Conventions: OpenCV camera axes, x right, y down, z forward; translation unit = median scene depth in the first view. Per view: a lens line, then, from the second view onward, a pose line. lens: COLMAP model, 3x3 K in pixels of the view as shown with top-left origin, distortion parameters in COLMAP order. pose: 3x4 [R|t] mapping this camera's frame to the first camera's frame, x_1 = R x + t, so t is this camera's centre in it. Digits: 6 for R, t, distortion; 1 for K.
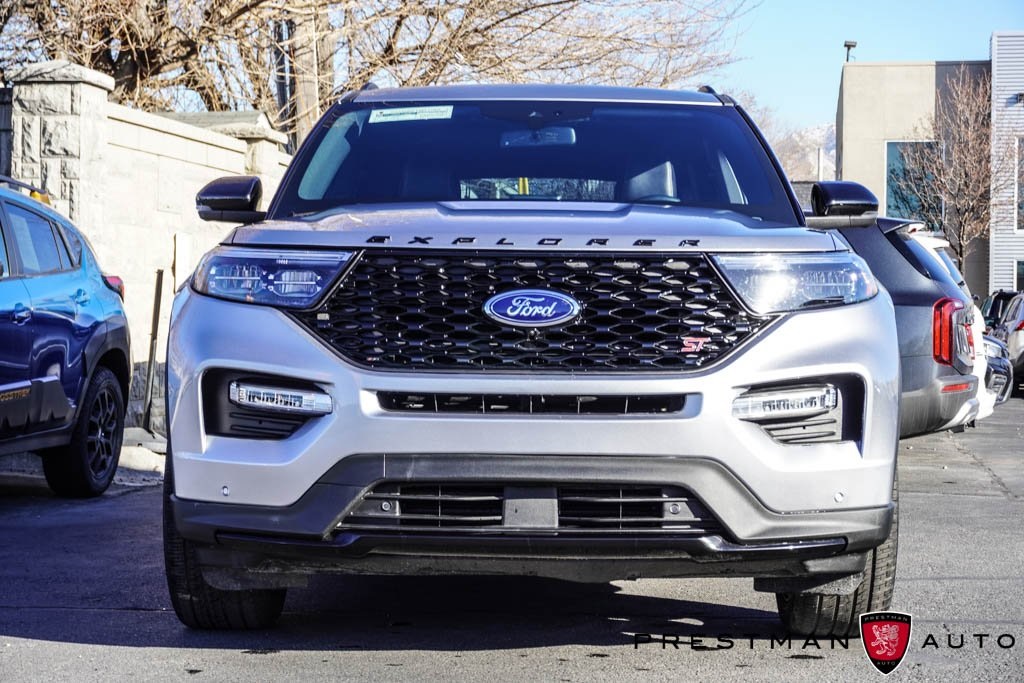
lens RADIAL K [[1915.0, 0, 511.7], [0, 1915.0, 338.9], [0, 0, 1]] dist [0.191585, 0.000000]
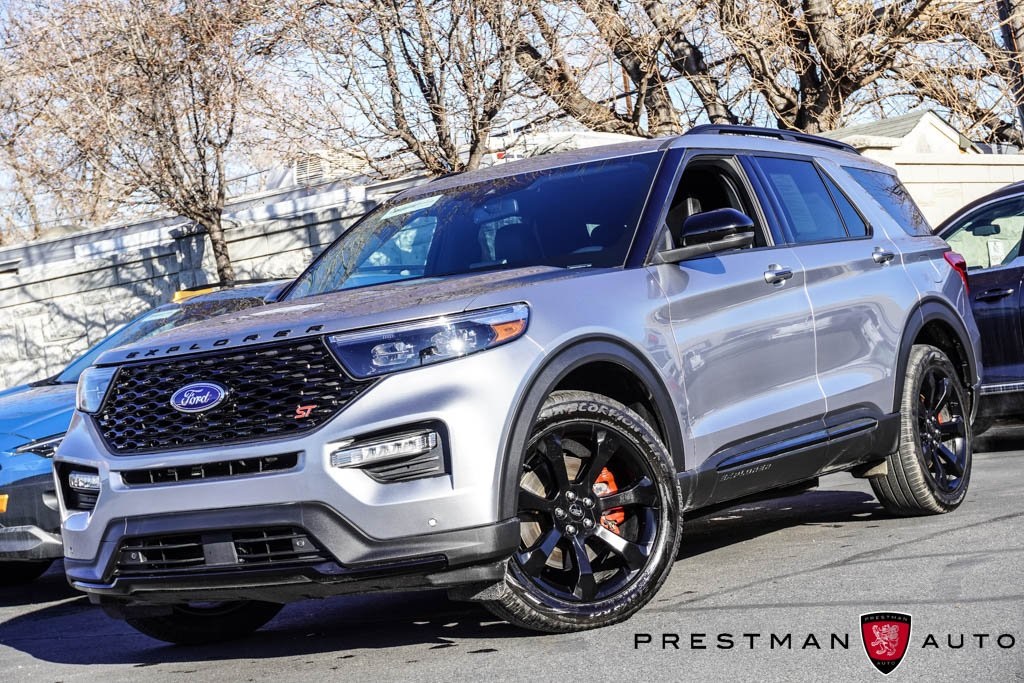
lens RADIAL K [[1915.0, 0, 510.9], [0, 1915.0, 345.8], [0, 0, 1]] dist [0.191585, 0.000000]
pose [[0.805449, -0.118900, -0.580615, 0.944136], [0.129529, 0.991301, -0.023314, 0.007127], [0.578337, -0.056428, 0.813844, 0.057870]]
